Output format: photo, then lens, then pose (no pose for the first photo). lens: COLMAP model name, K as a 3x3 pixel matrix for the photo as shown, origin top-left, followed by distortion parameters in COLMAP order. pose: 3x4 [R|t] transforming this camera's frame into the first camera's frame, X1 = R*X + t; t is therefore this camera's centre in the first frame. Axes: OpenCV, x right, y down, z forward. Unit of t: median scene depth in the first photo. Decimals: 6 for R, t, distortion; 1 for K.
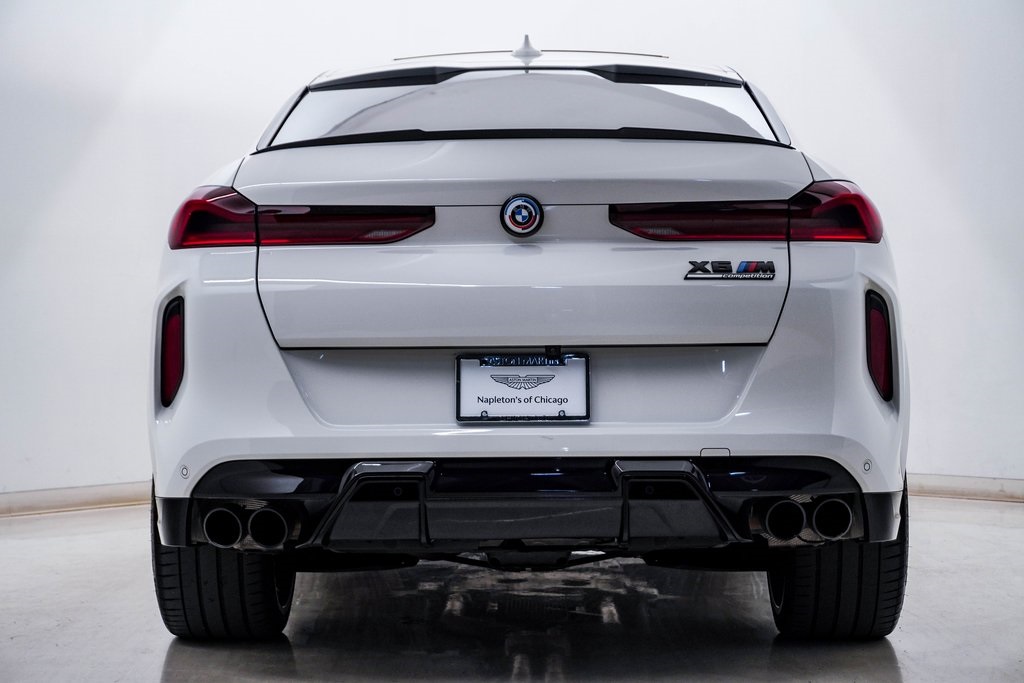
lens RADIAL K [[2169.2, 0, 515.9], [0, 2169.2, 341.7], [0, 0, 1]] dist [0.011847, 0.000000]
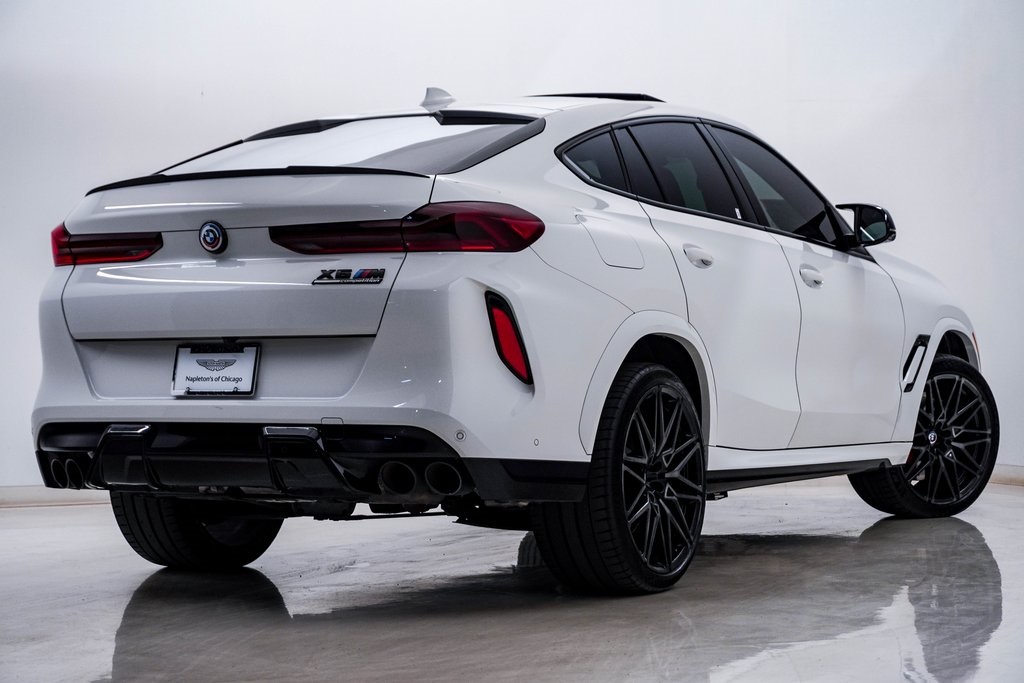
lens RADIAL K [[2169.2, 0, 513.0], [0, 2169.2, 342.2], [0, 0, 1]] dist [0.011847, 0.000000]
pose [[0.878850, -0.003059, -0.477089, 0.780112], [-0.003026, 0.999924, -0.011986, 0.019787], [0.477089, 0.011978, 0.878773, -0.057699]]
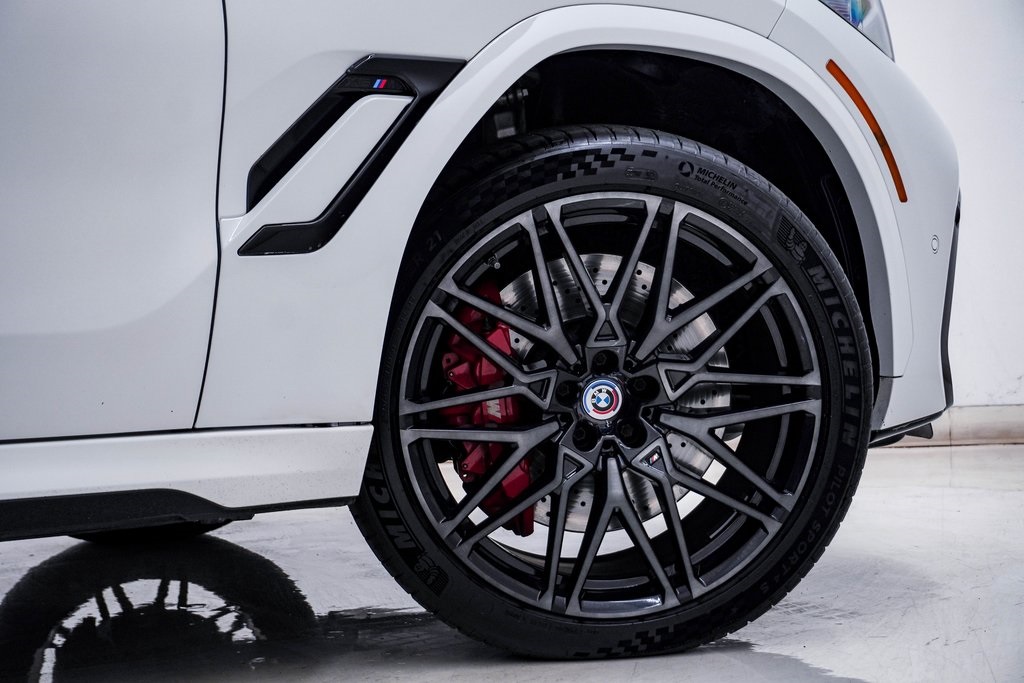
lens RADIAL K [[1989.8, 0, 506.9], [0, 1989.8, 347.4], [0, 0, 1]] dist [0.356206, 0.000000]
pose [[0.539397, 0.025228, -0.841674, 0.637823], [0.022487, 0.998763, 0.044347, 0.040673], [0.841751, -0.042847, 0.538162, 1.475150]]
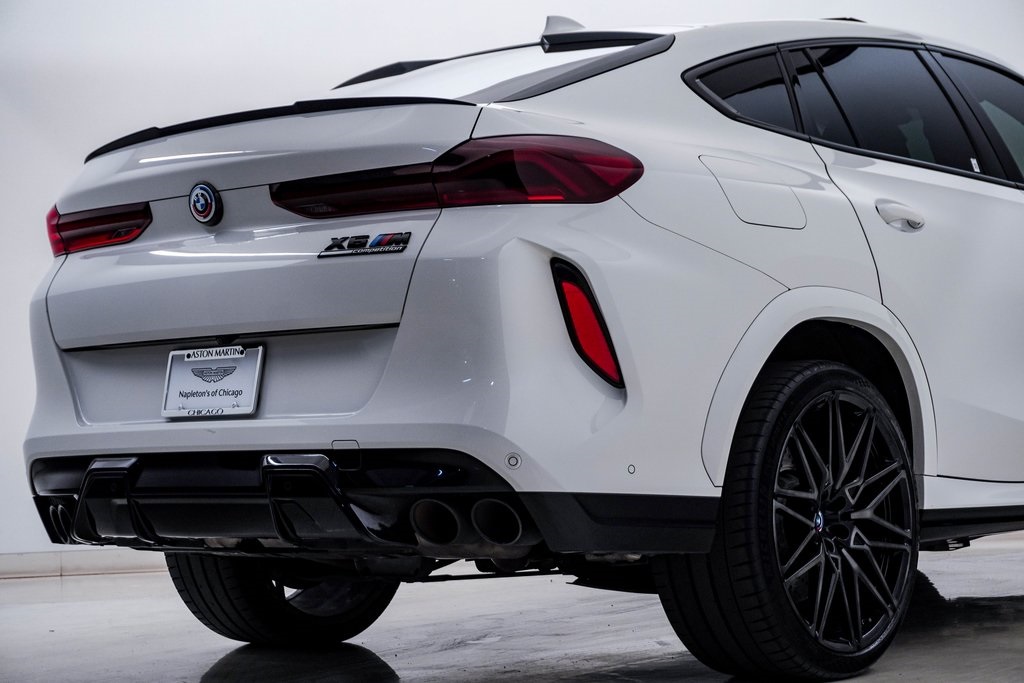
lens RADIAL K [[2169.2, 0, 514.2], [0, 2169.2, 341.4], [0, 0, 1]] dist [0.011847, 0.000000]
pose [[0.771868, -0.041748, -0.634411, 0.722167], [0.019128, 0.998915, -0.042461, 0.047342], [0.635495, 0.020640, 0.771829, 0.337421]]
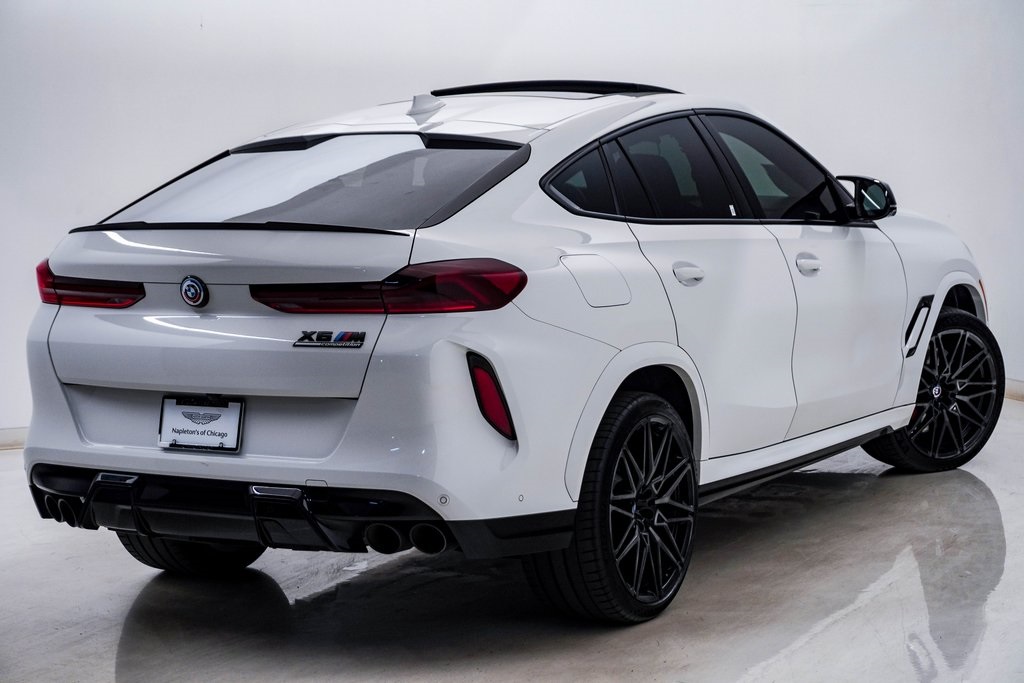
lens RADIAL K [[2169.2, 0, 507.2], [0, 2169.2, 342.4], [0, 0, 1]] dist [0.011847, 0.000000]
pose [[0.868737, 0.036577, -0.493921, 0.804233], [0.012704, 0.995295, 0.096051, -0.149745], [0.495111, -0.089718, 0.864185, -0.030201]]
